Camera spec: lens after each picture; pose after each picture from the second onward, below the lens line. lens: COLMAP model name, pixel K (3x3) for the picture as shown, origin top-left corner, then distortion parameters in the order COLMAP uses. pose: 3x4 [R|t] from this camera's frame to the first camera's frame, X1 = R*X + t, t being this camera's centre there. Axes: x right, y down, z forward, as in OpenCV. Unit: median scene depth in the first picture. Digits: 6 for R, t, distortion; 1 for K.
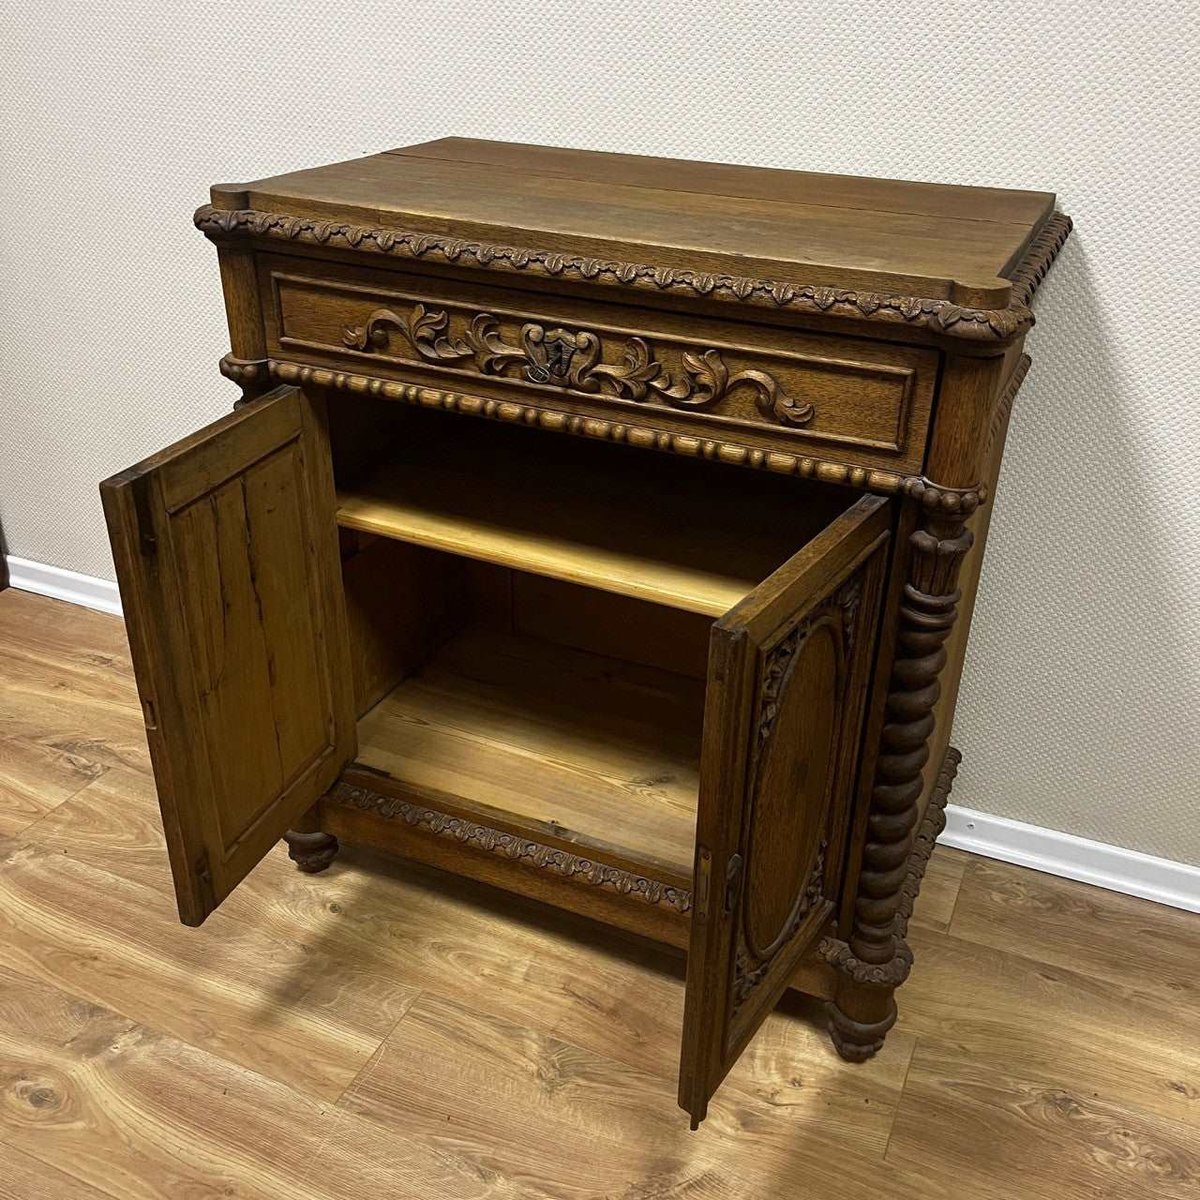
lens RADIAL K [[1240.7, 0, 606.3], [0, 1240.7, 617.0], [0, 0, 1]] dist [0.039021, -0.010434]
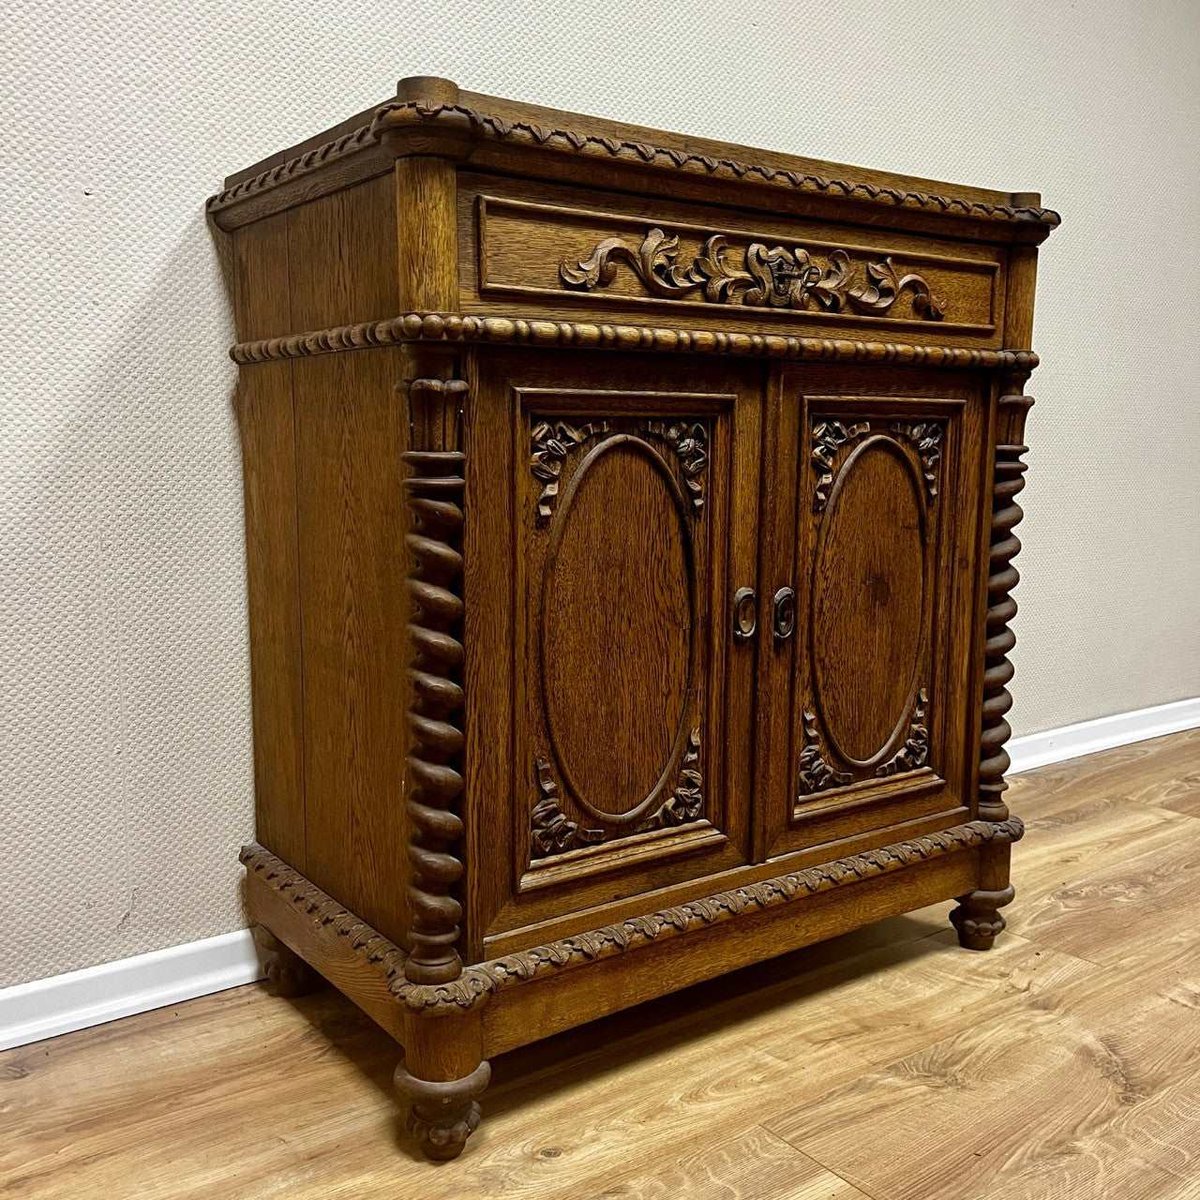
lens RADIAL K [[1220.0, 0, 602.6], [0, 1220.0, 611.4], [0, 0, 1]] dist [0.113659, -0.170886]
pose [[0.492385, -0.146564, 0.857949, -0.991555], [0.431466, 0.897181, -0.094356, 0.065453], [-0.755907, 0.416635, 0.504996, 0.710200]]
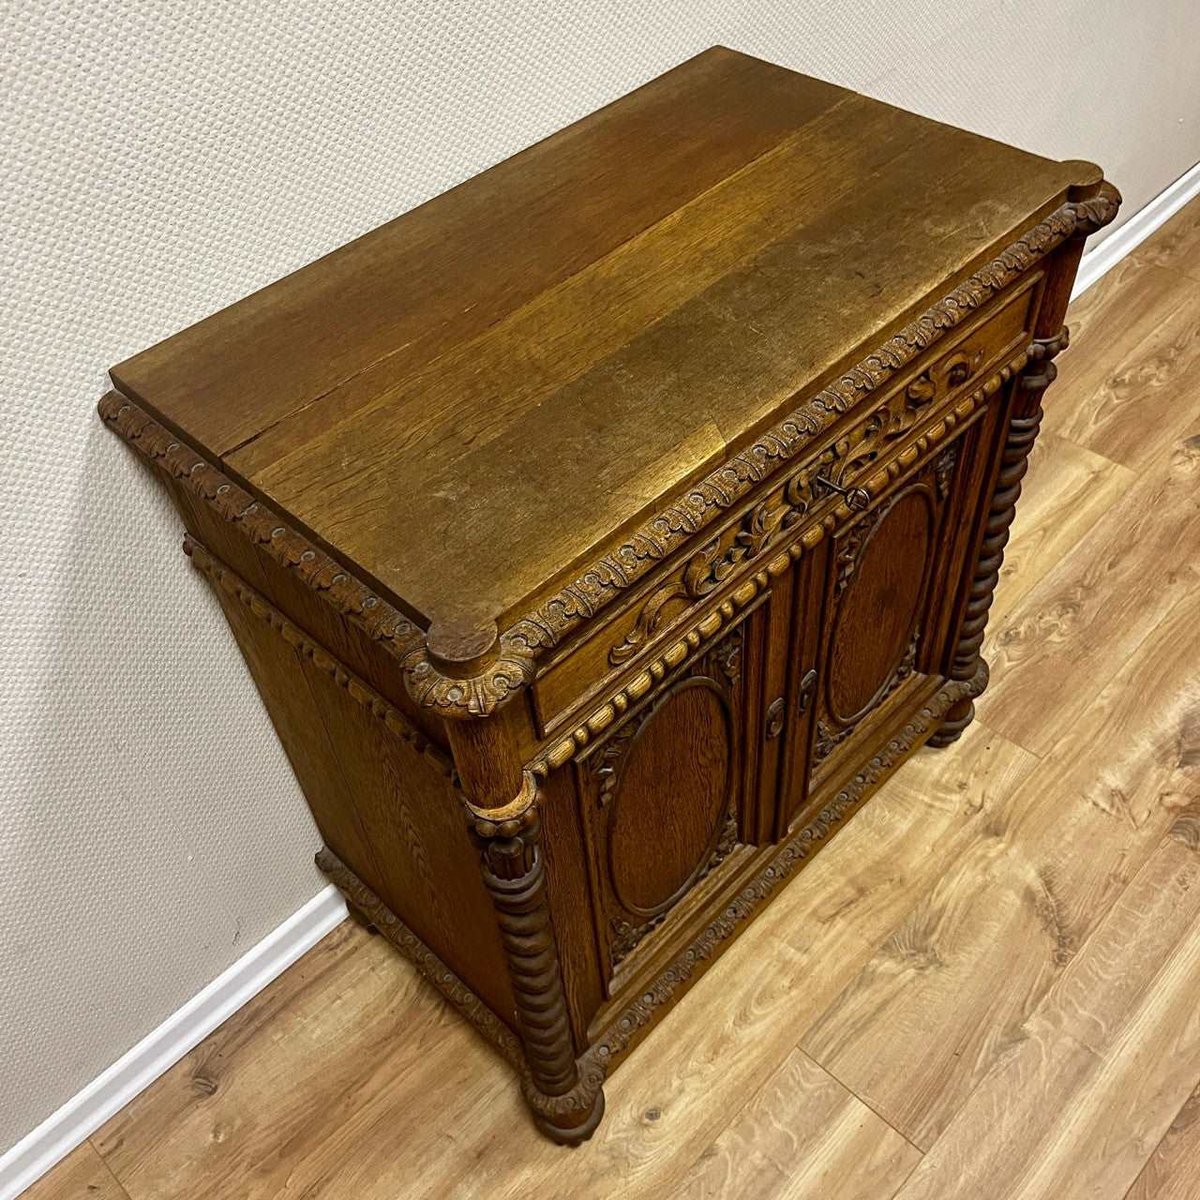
lens RADIAL K [[1227.4, 0, 622.8], [0, 1227.4, 600.2], [0, 0, 1]] dist [0.025741, 0.005748]
pose [[0.337736, -0.724052, 0.601401, -0.667839], [0.511849, 0.677493, 0.528218, -0.678850], [-0.789902, 0.129428, 0.599419, 0.589641]]
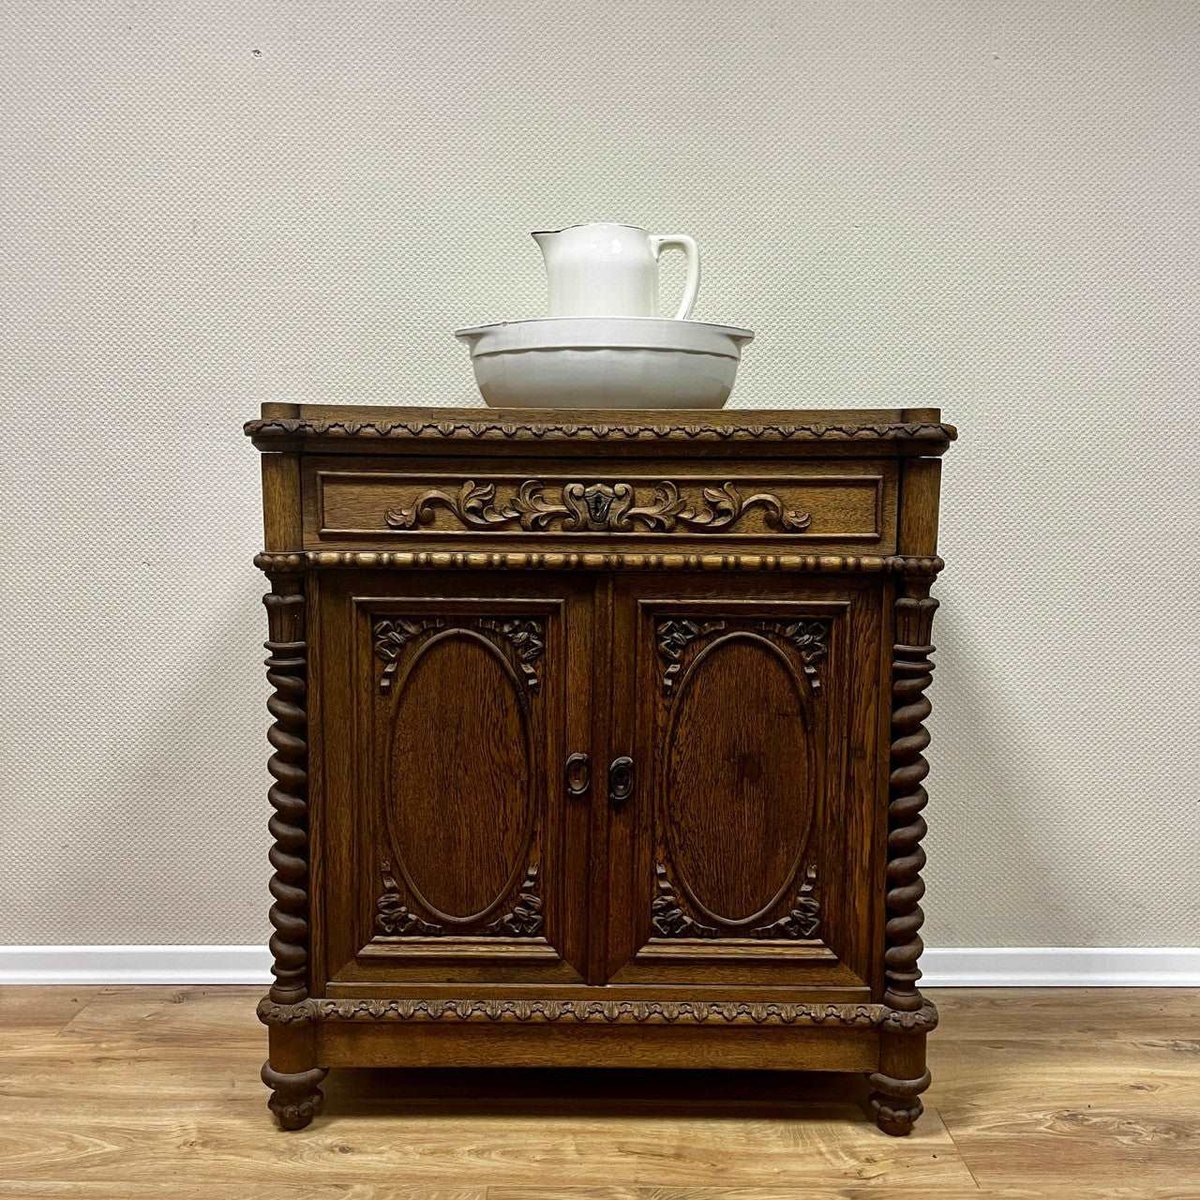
lens RADIAL K [[1249.3, 0, 600.0], [0, 1249.3, 600.0], [0, 0, 1]] dist [0.052241, -0.045030]
pose [[0.914126, -0.060057, 0.400958, -0.535396], [0.210425, 0.915614, -0.342596, 0.299604], [-0.346548, 0.397548, 0.849624, -0.021726]]
